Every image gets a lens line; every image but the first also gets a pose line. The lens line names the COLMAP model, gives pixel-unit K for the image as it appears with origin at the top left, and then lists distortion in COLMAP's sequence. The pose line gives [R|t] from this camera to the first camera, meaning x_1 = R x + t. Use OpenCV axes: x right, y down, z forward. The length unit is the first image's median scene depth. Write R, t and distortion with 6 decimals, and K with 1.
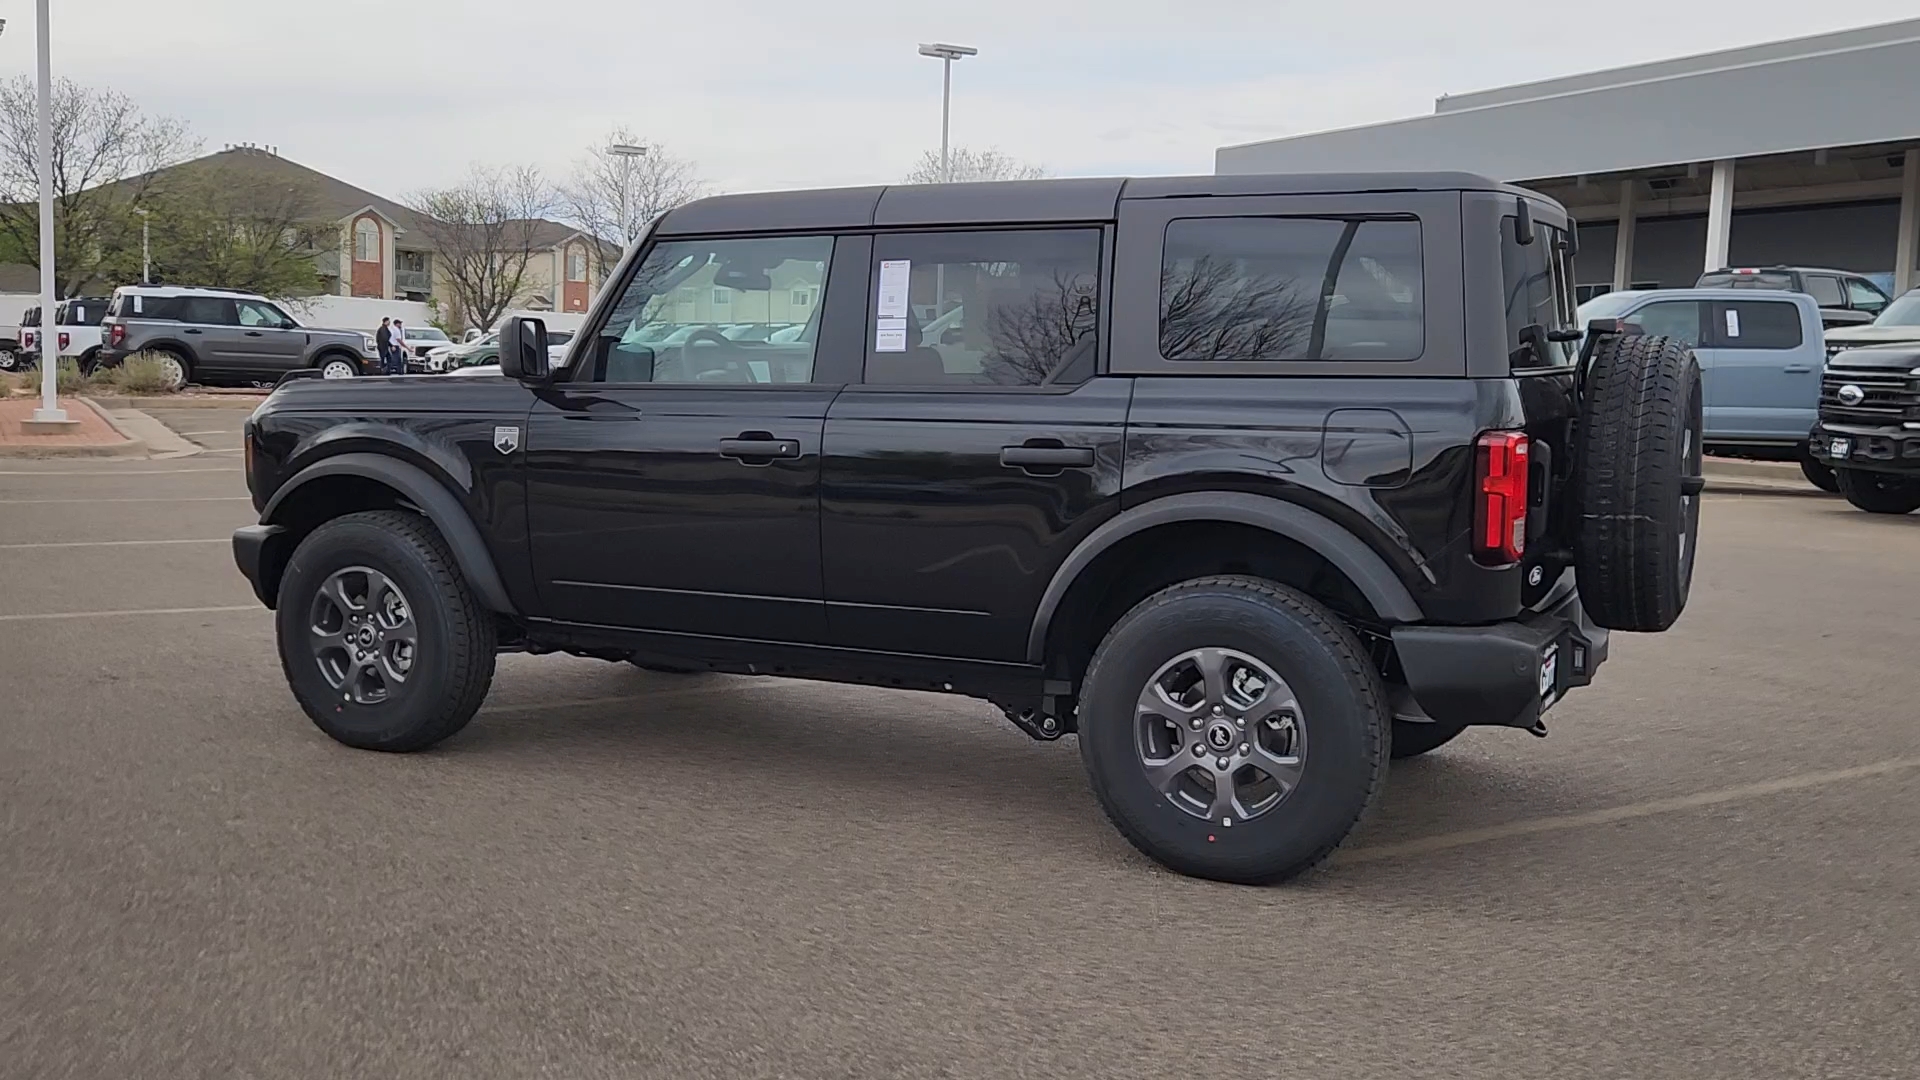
lens RADIAL K [[1821.1, 0, 947.3], [0, 1821.1, 547.7], [0, 0, 1]] dist [0.037895, -0.023998]
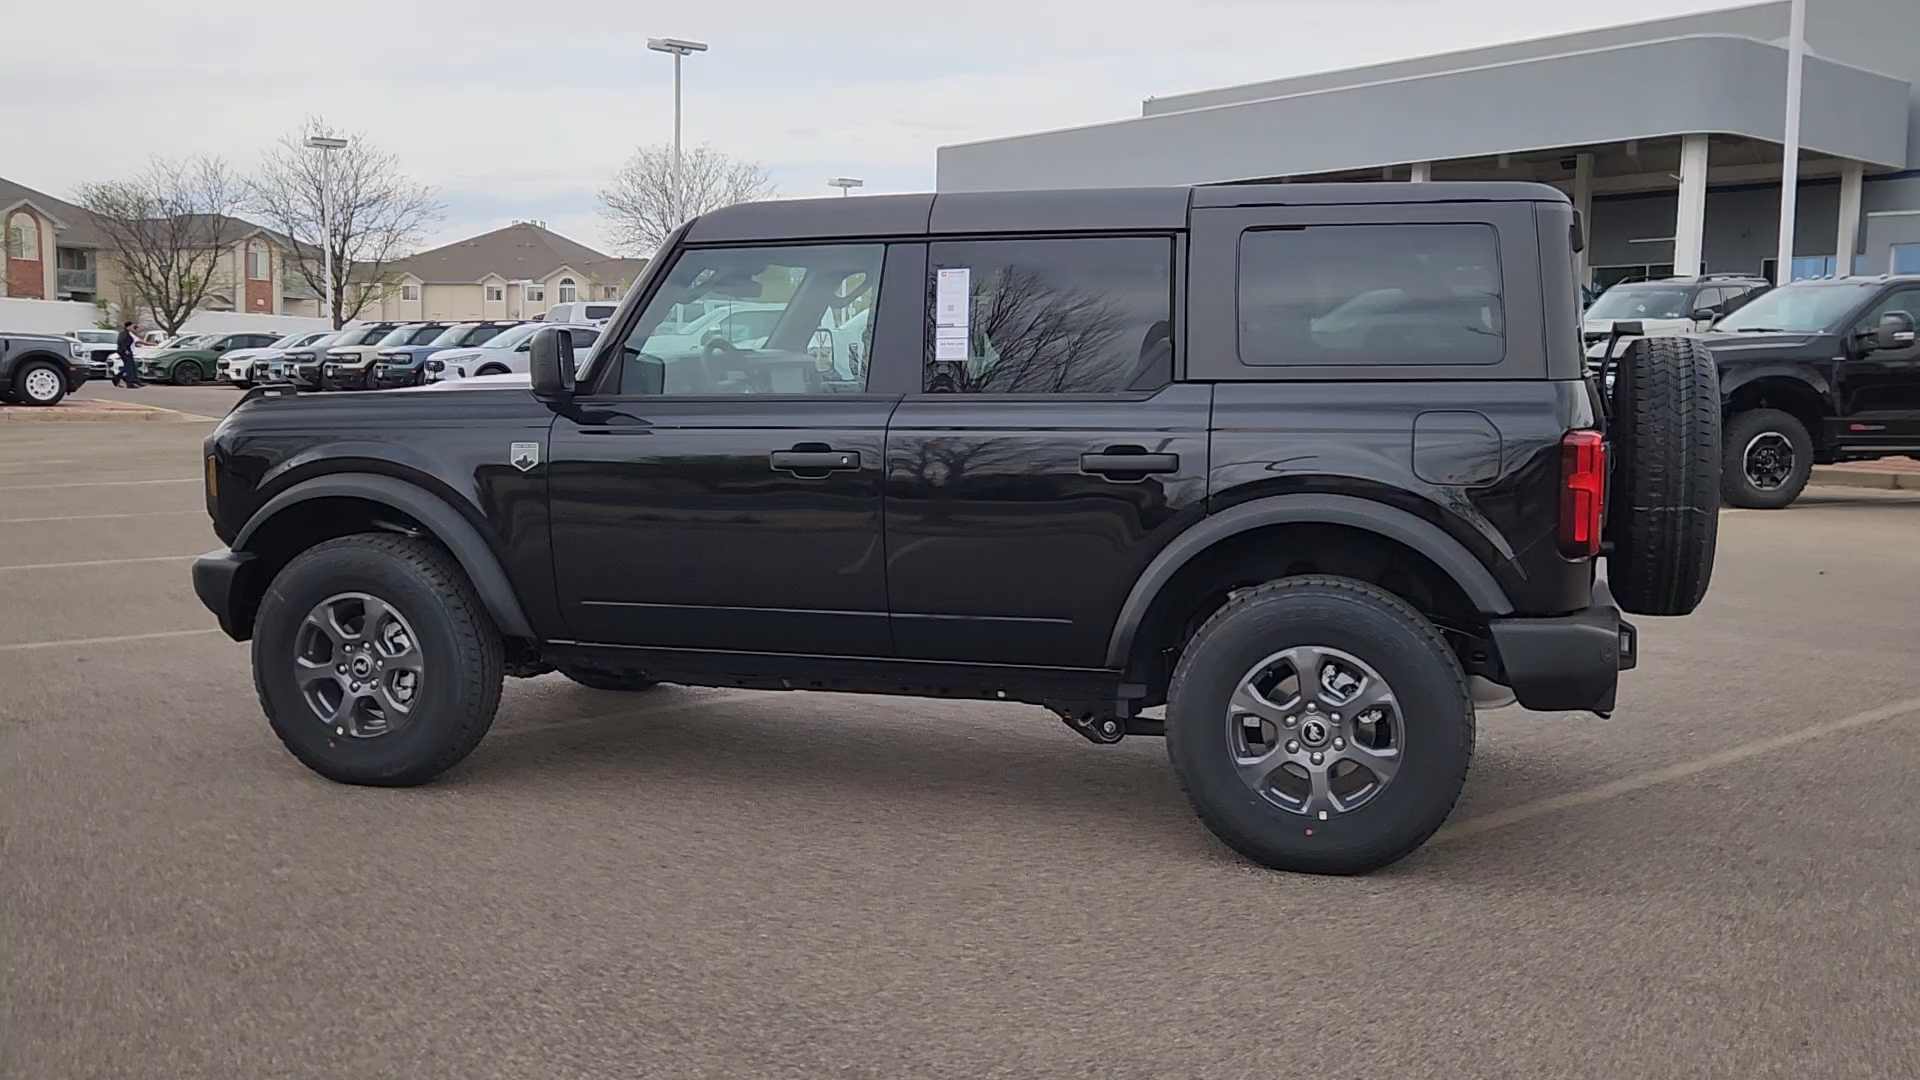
lens RADIAL K [[1821.1, 0, 947.3], [0, 1821.1, 547.7], [0, 0, 1]] dist [0.037895, -0.023998]
pose [[0.986180, -0.028696, 0.163176, -0.197884], [0.028399, 0.999588, 0.004151, -0.009497], [-0.163228, 0.000540, 0.986588, 0.018439]]
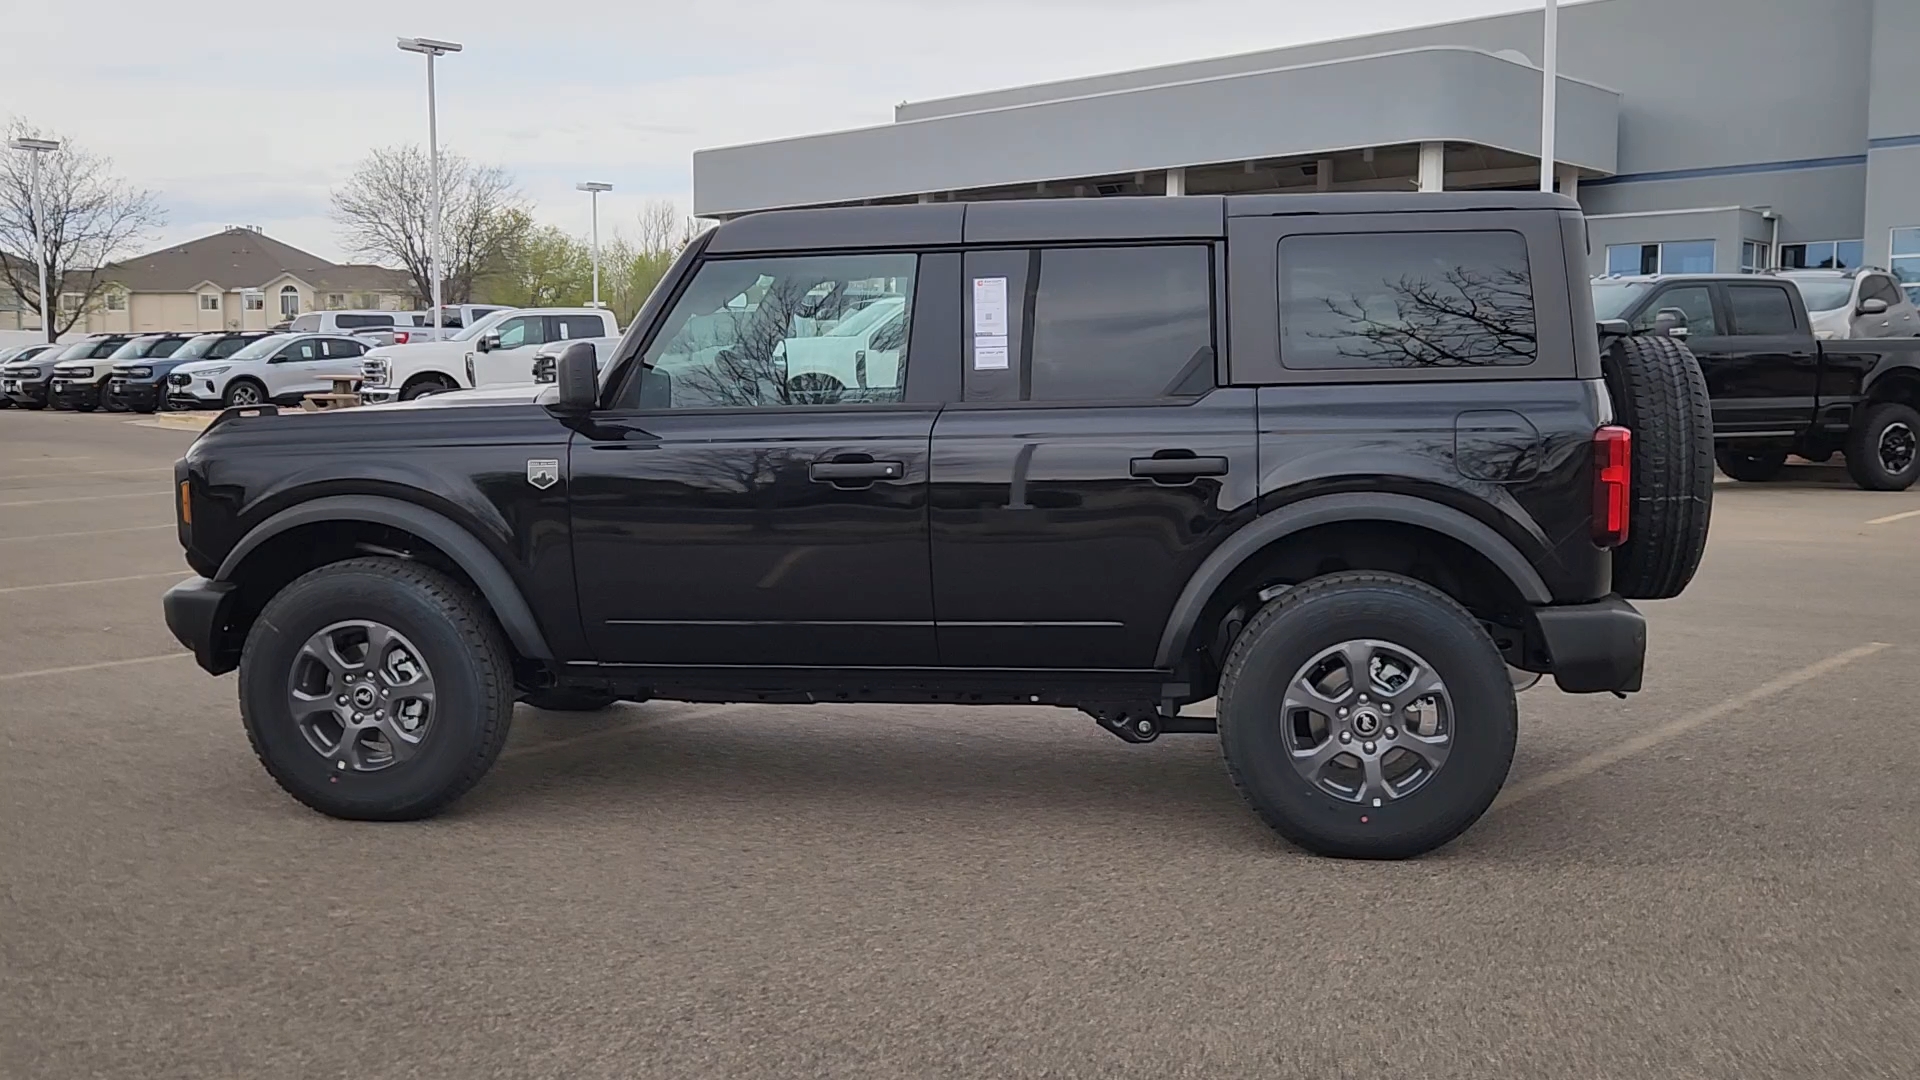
lens RADIAL K [[1821.1, 0, 947.3], [0, 1821.1, 547.7], [0, 0, 1]] dist [0.037895, -0.023998]
pose [[0.952098, -0.056438, 0.300539, -0.358931], [0.056609, 0.998363, 0.008145, -0.018873], [-0.300506, 0.009259, 0.953735, 0.052533]]
